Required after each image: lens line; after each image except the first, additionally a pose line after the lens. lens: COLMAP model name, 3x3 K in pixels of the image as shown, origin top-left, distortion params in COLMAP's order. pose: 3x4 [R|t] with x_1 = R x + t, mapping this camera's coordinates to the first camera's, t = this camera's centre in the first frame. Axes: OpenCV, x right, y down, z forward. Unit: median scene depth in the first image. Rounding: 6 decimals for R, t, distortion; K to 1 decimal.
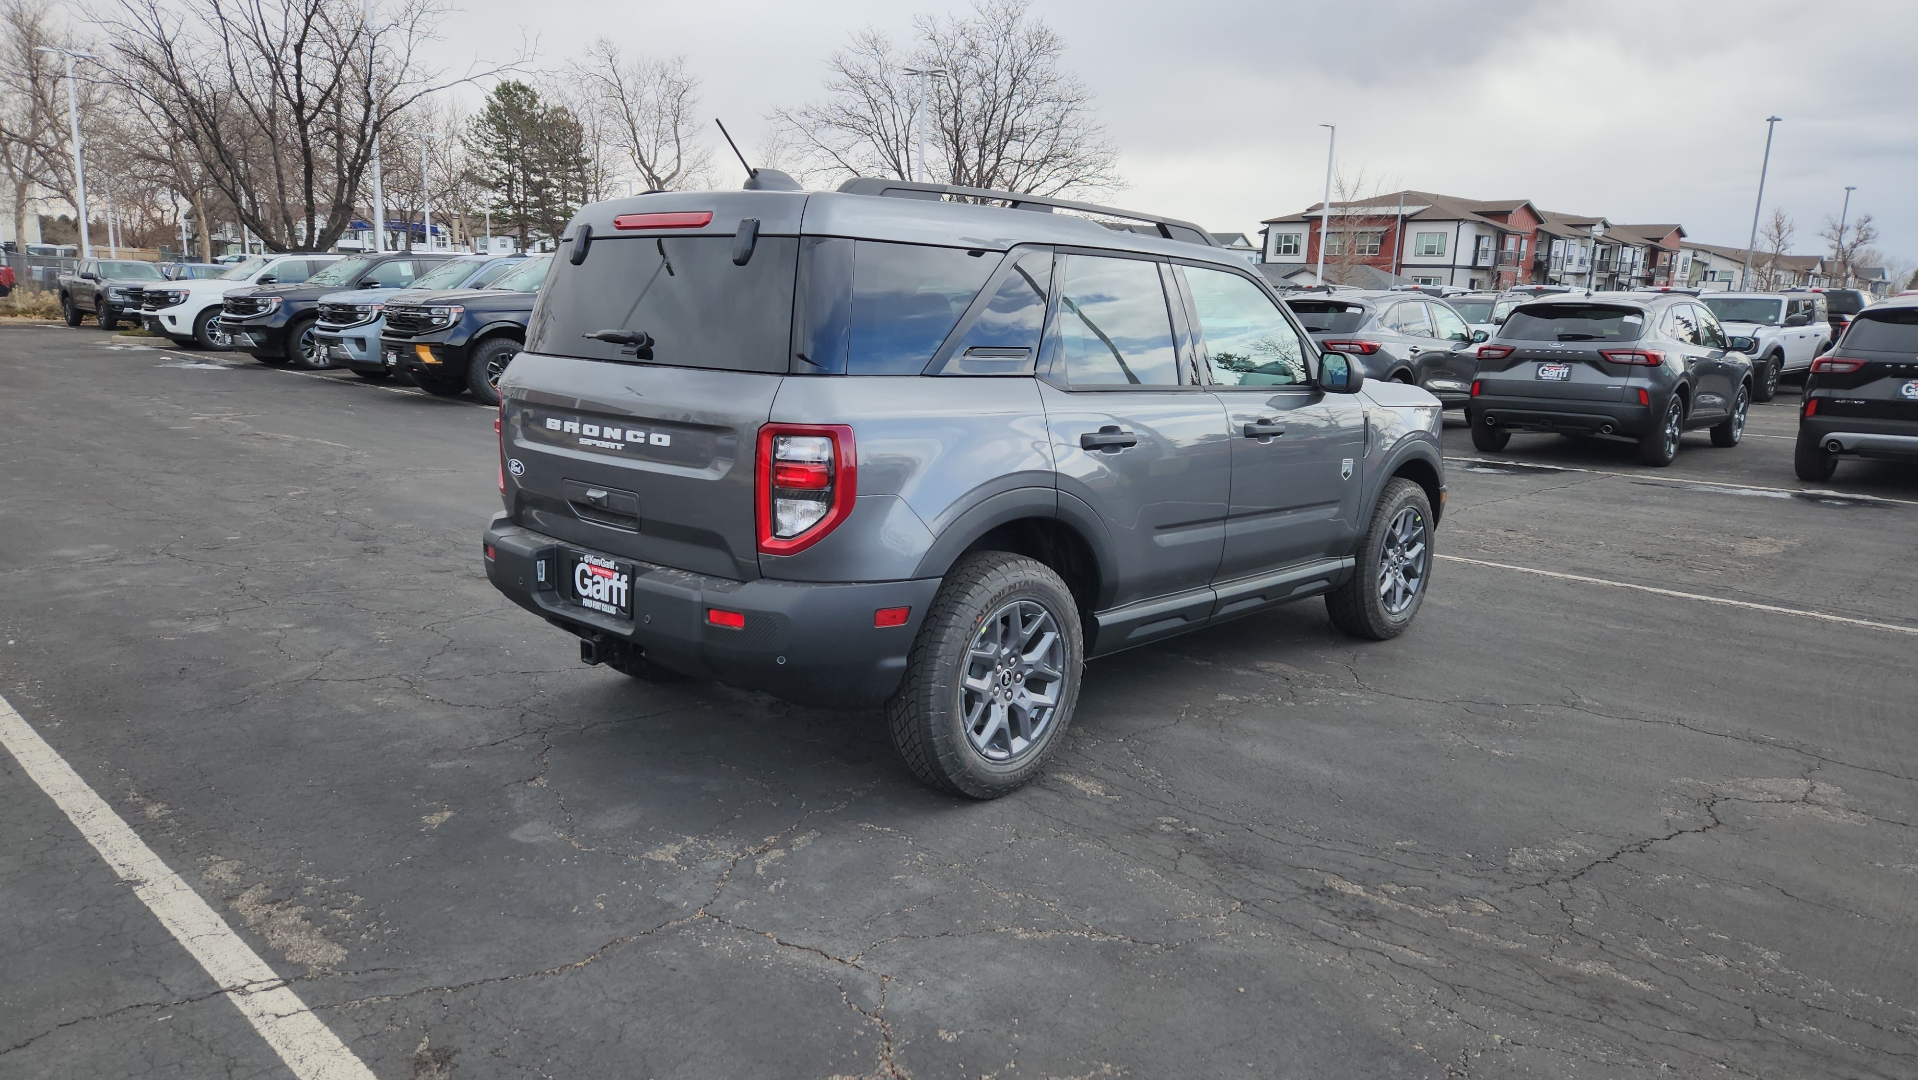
lens RADIAL K [[1280.8, 0, 935.2], [0, 1280.8, 532.1], [0, 0, 1]] dist [0.081455, -0.070325]
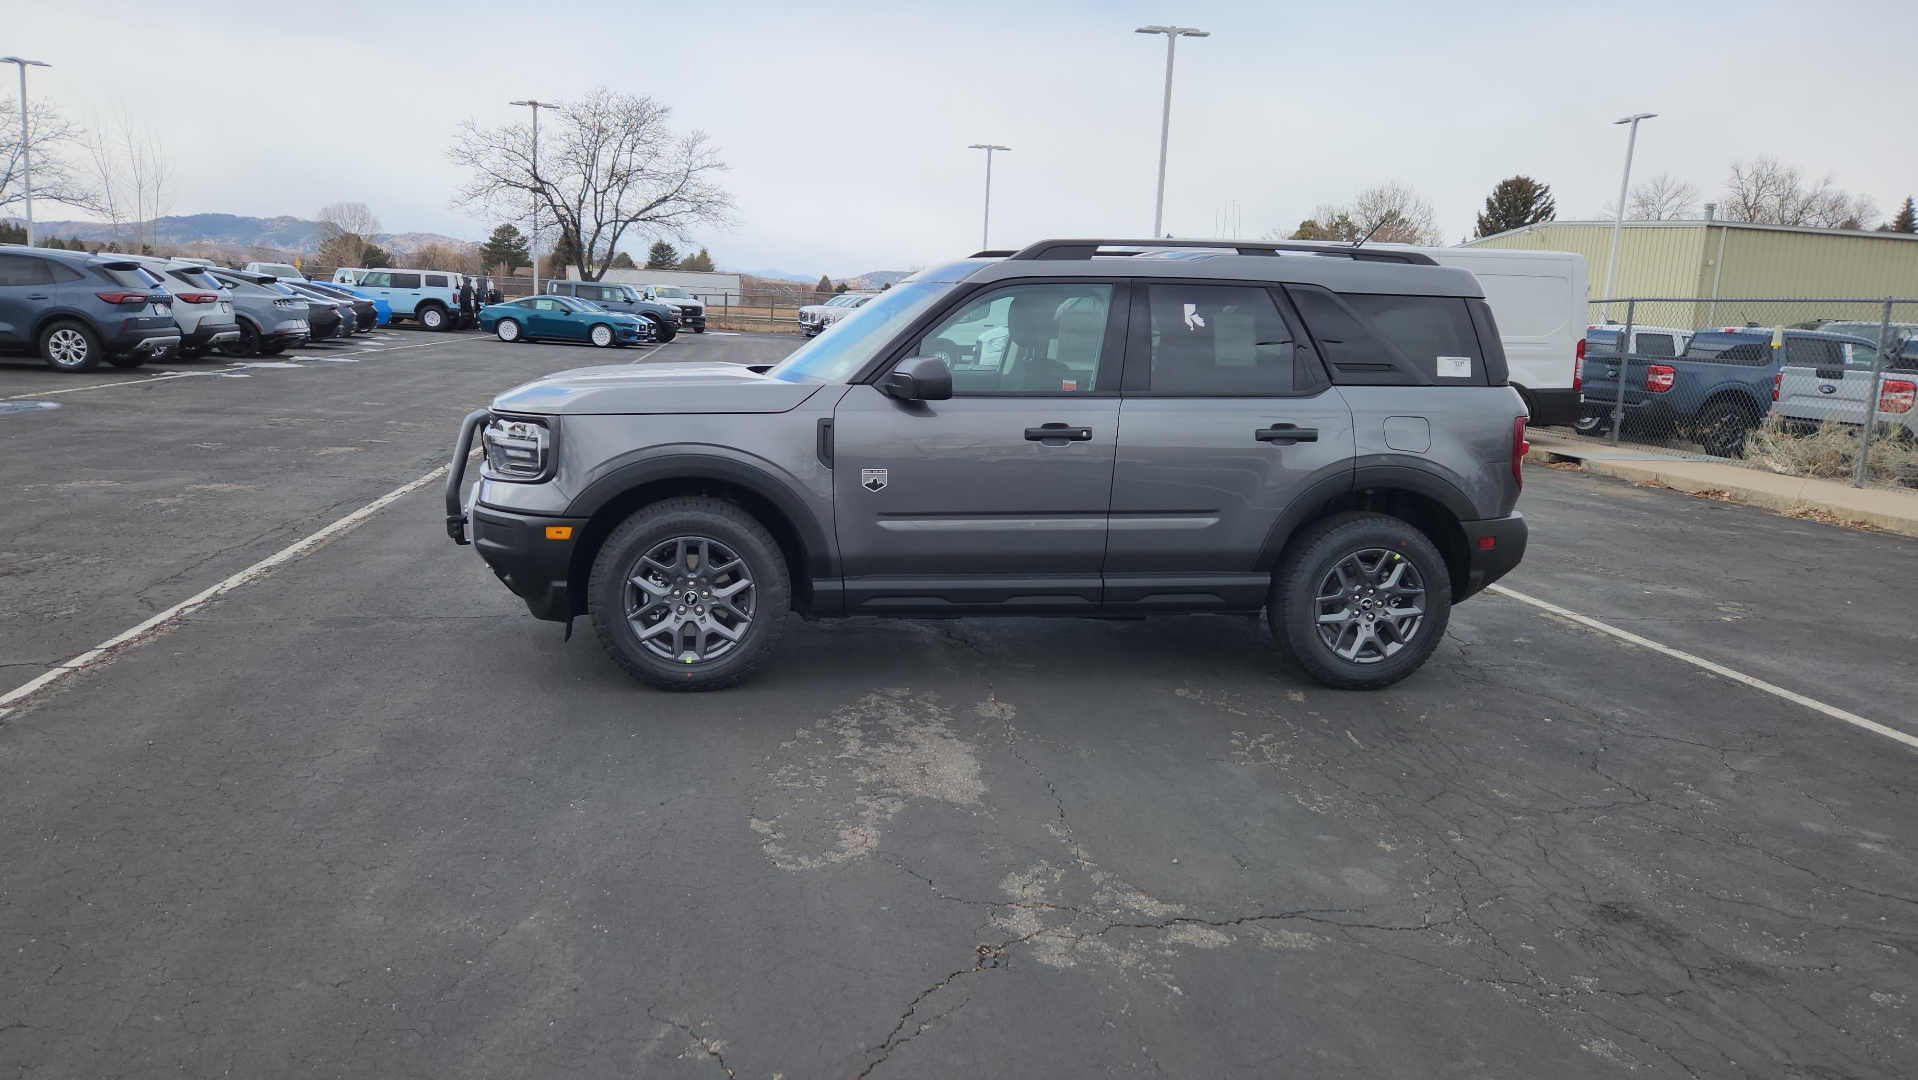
lens RADIAL K [[1280.8, 0, 935.2], [0, 1280.8, 532.1], [0, 0, 1]] dist [0.081455, -0.070325]
pose [[-0.798118, -0.160943, 0.580607, -0.583213], [0.038032, 0.948282, 0.315142, -0.393791], [-0.601299, 0.273602, -0.750720, 2.155756]]
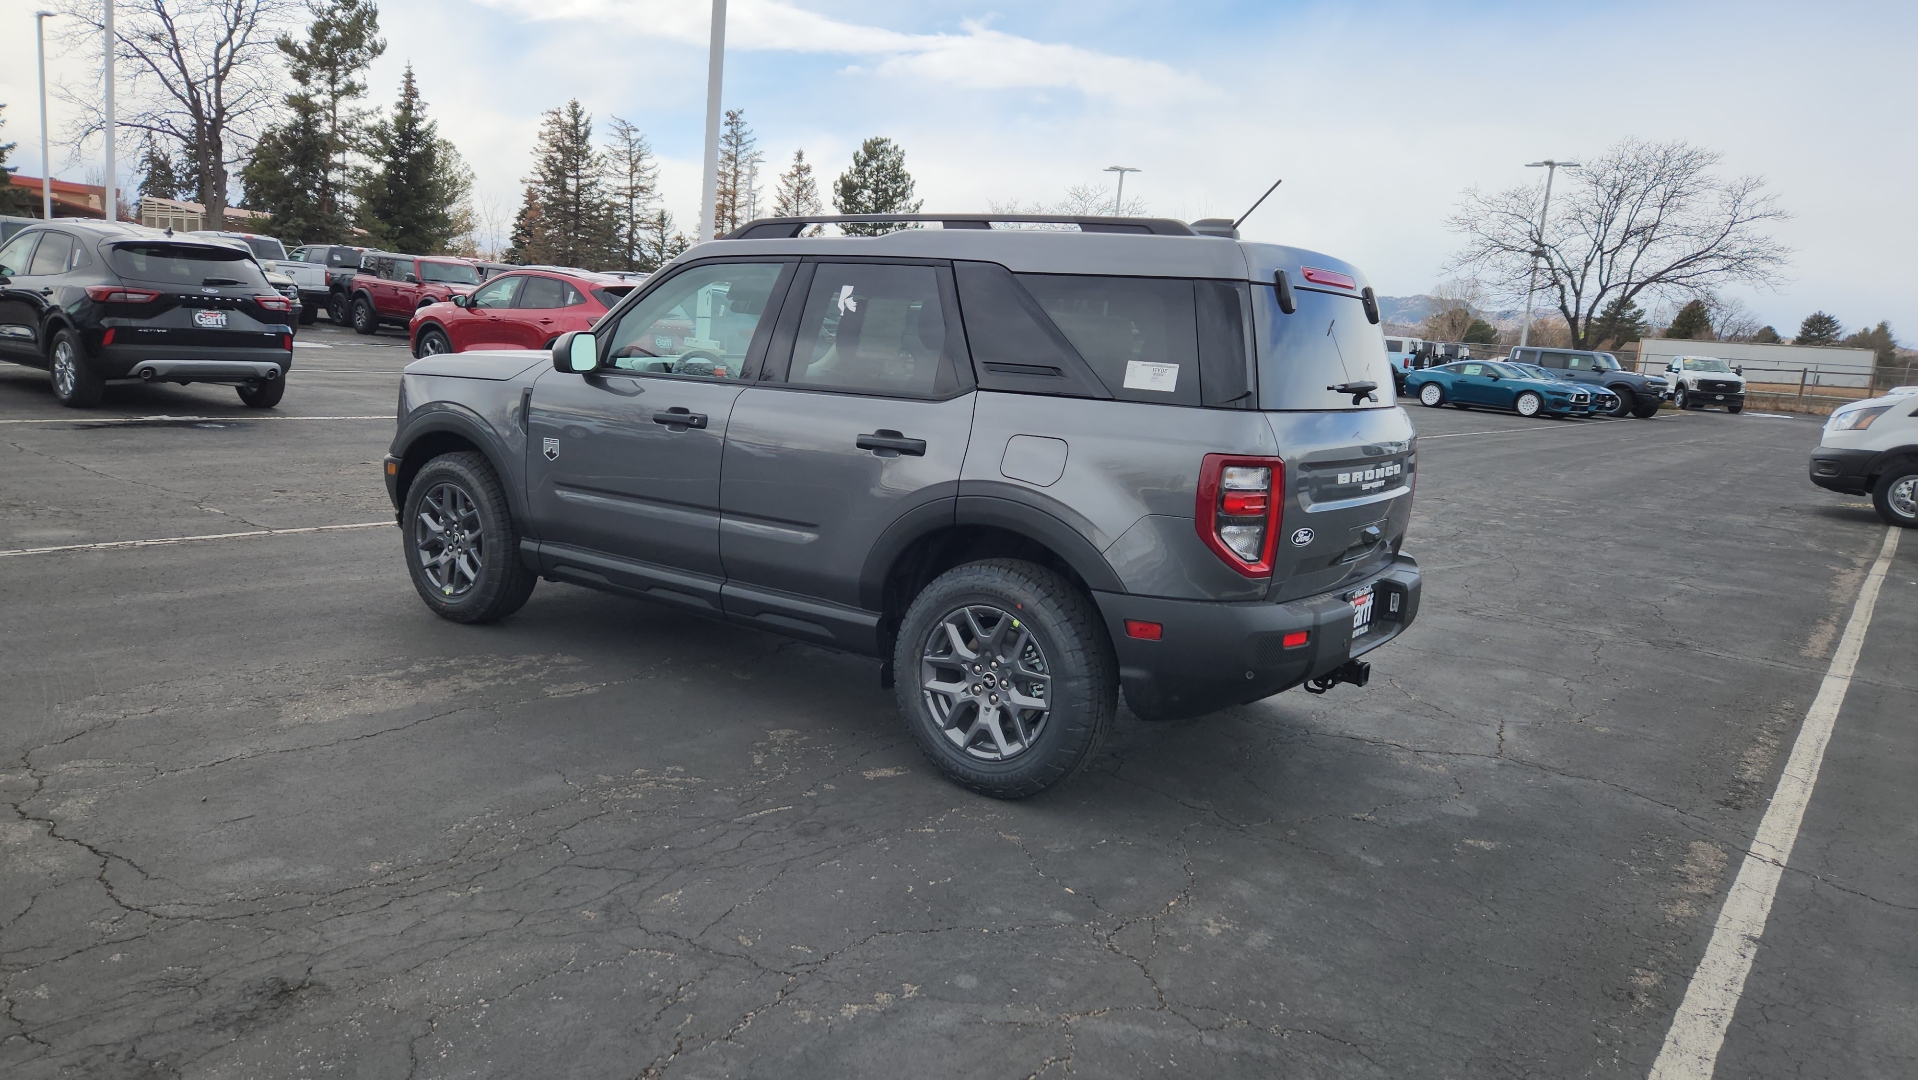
lens RADIAL K [[1279.4, 0, 928.4], [0, 1279.4, 535.6], [0, 0, 1]] dist [0.076887, -0.062283]
pose [[-0.113102, -0.196161, 0.974027, -1.044030], [0.095277, 0.973659, 0.207150, -0.233653], [-0.989005, 0.116232, -0.091433, 1.192018]]
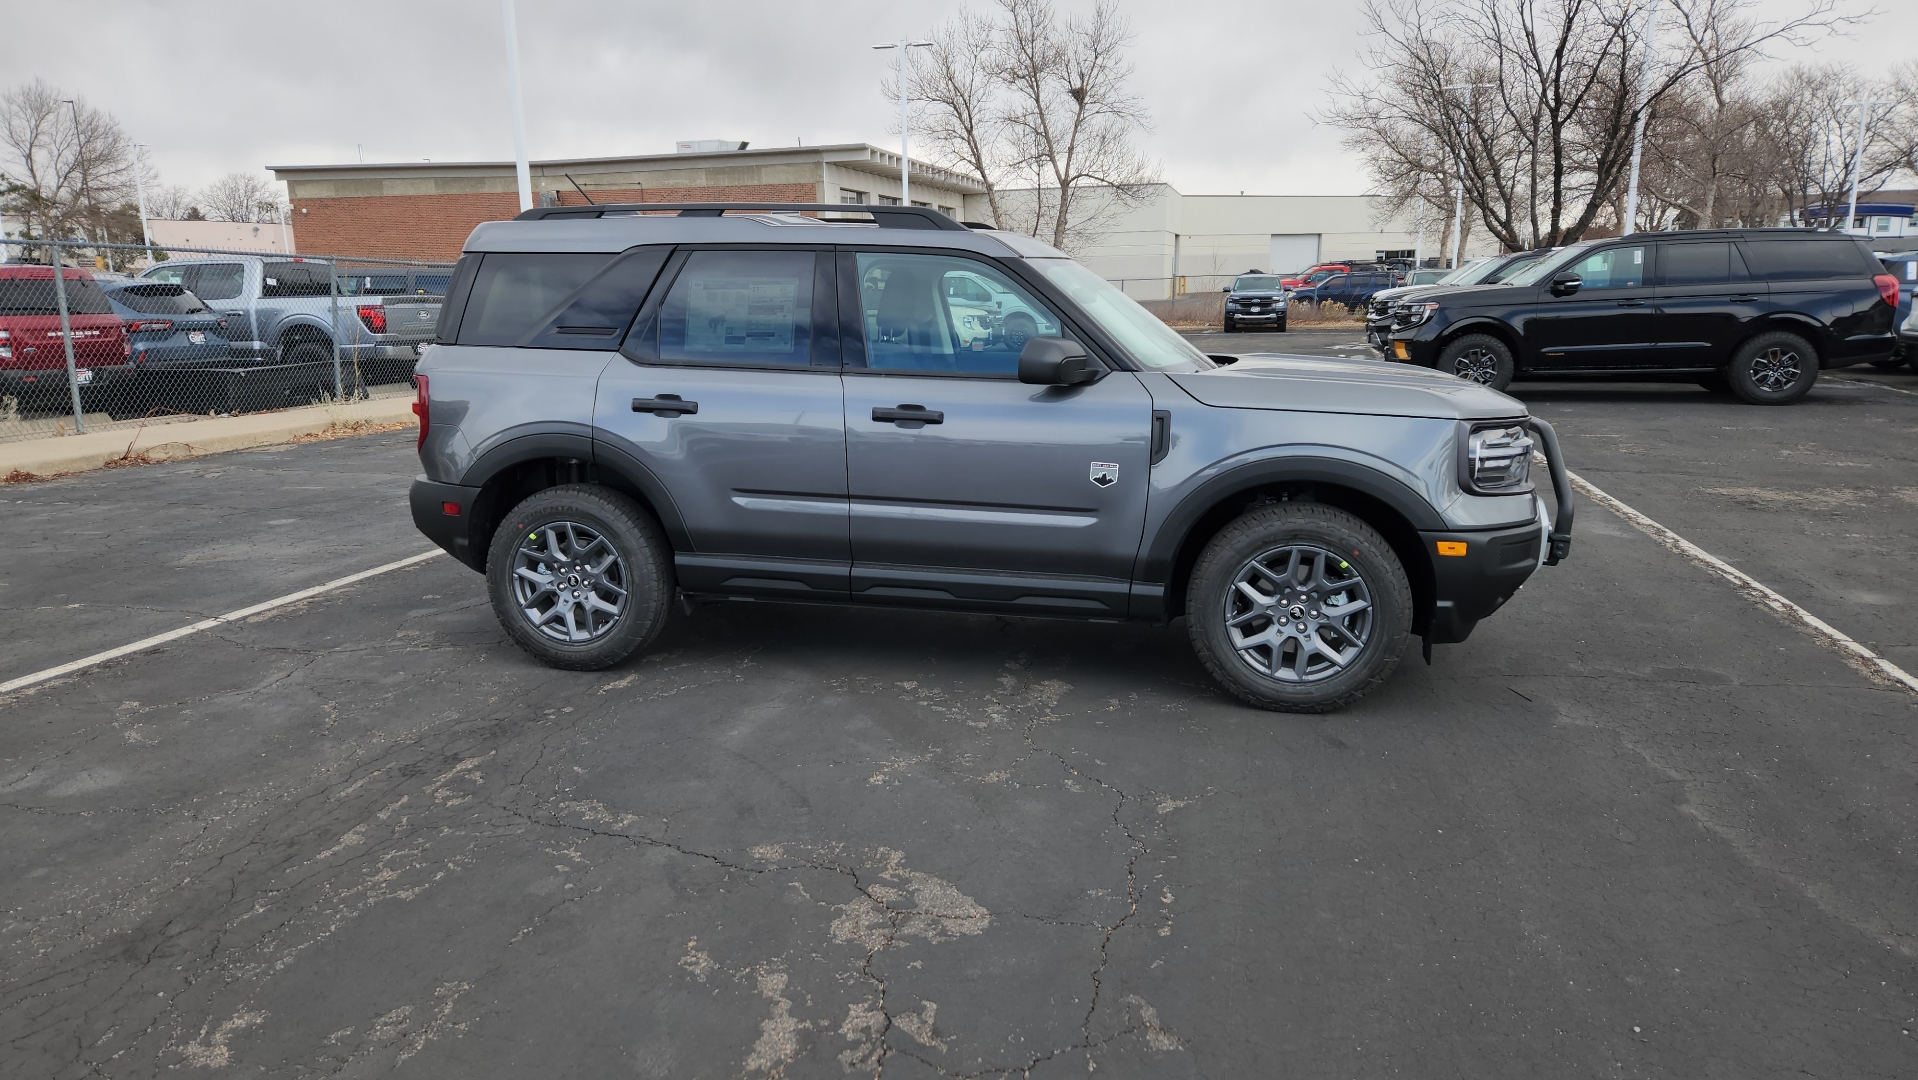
lens RADIAL K [[1273.5, 0, 919.0], [0, 1273.5, 539.3], [0, 0, 1]] dist [0.075143, -0.059689]
pose [[0.496234, 0.135610, -0.857532, 1.115143], [-0.131887, 0.988037, 0.079928, -0.064977], [0.858113, 0.073434, 0.508183, 0.527733]]
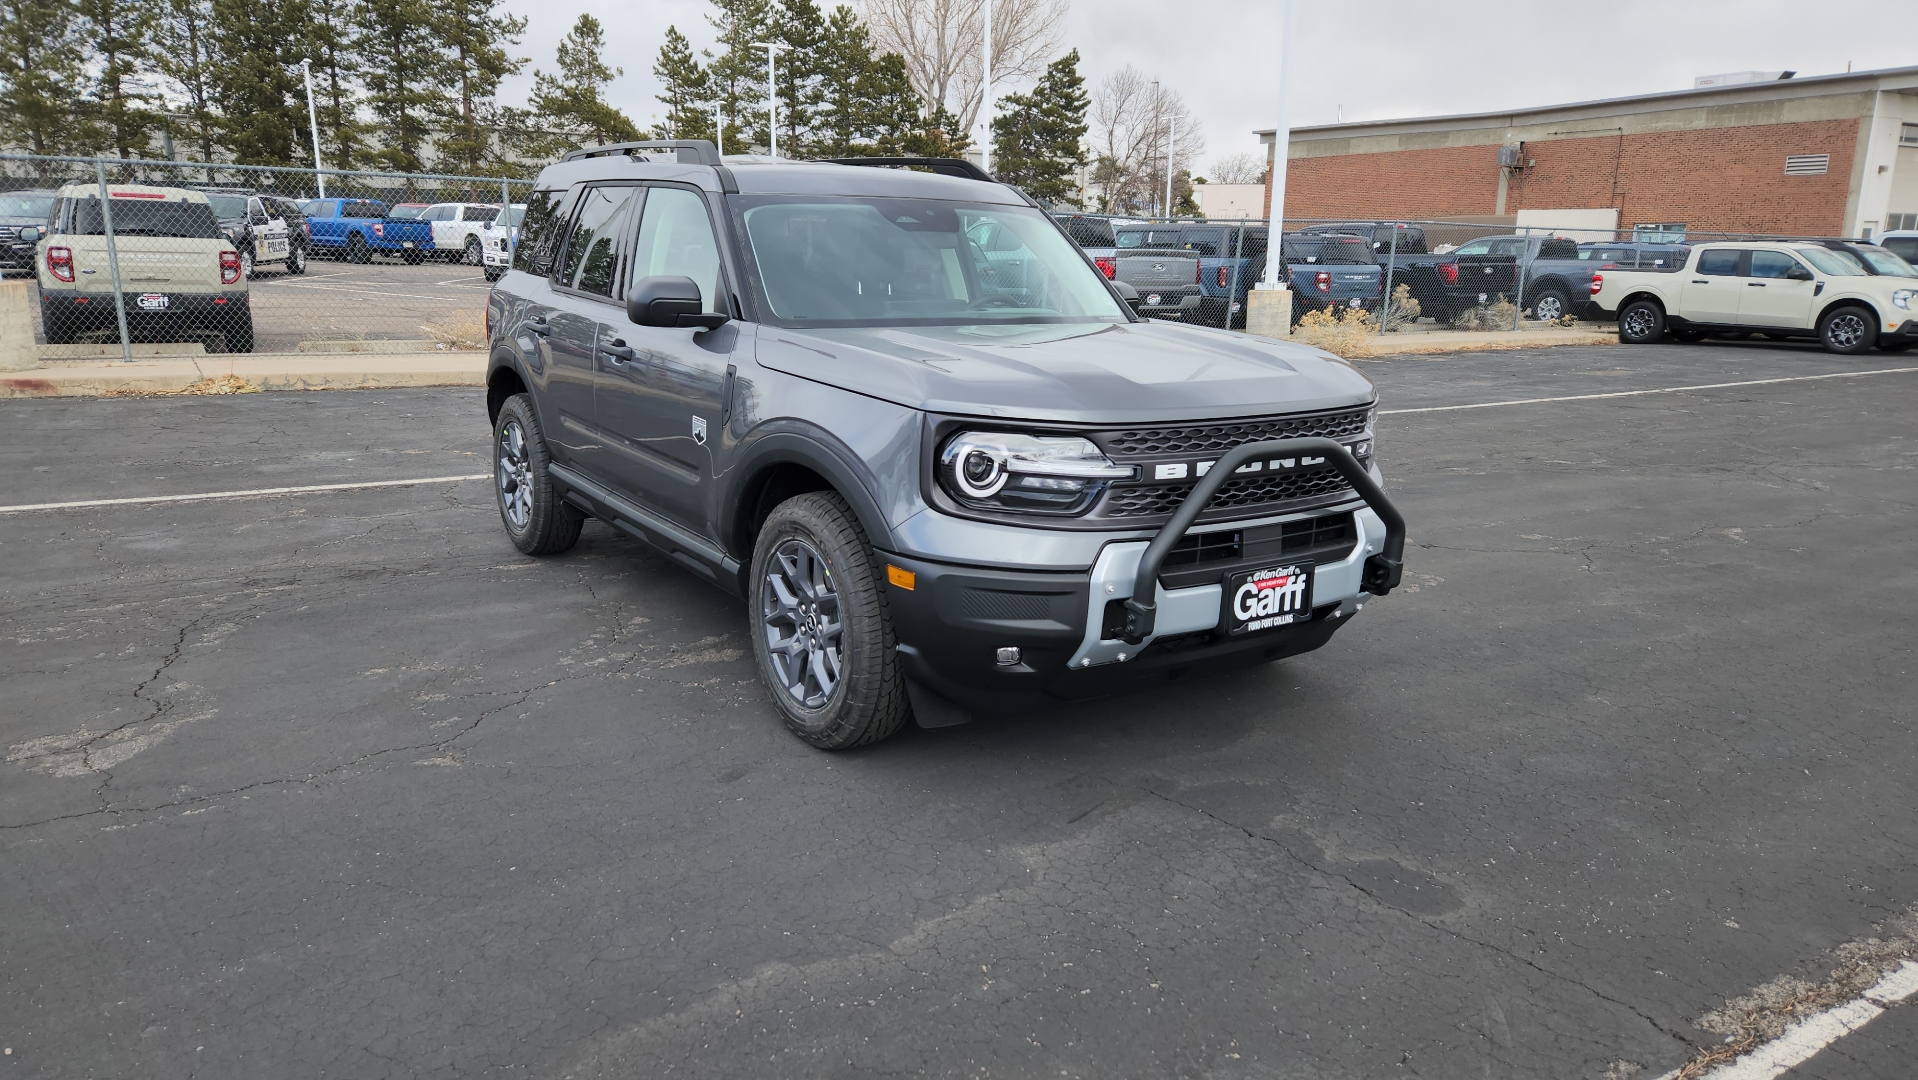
lens RADIAL K [[1269.9, 0, 920.0], [0, 1269.9, 545.6], [0, 0, 1]] dist [0.077386, -0.062892]
pose [[-0.232729, 0.192653, -0.953269, 1.169275], [-0.197853, 0.950306, 0.240358, -0.219170], [0.952204, 0.244545, -0.183047, 1.449686]]
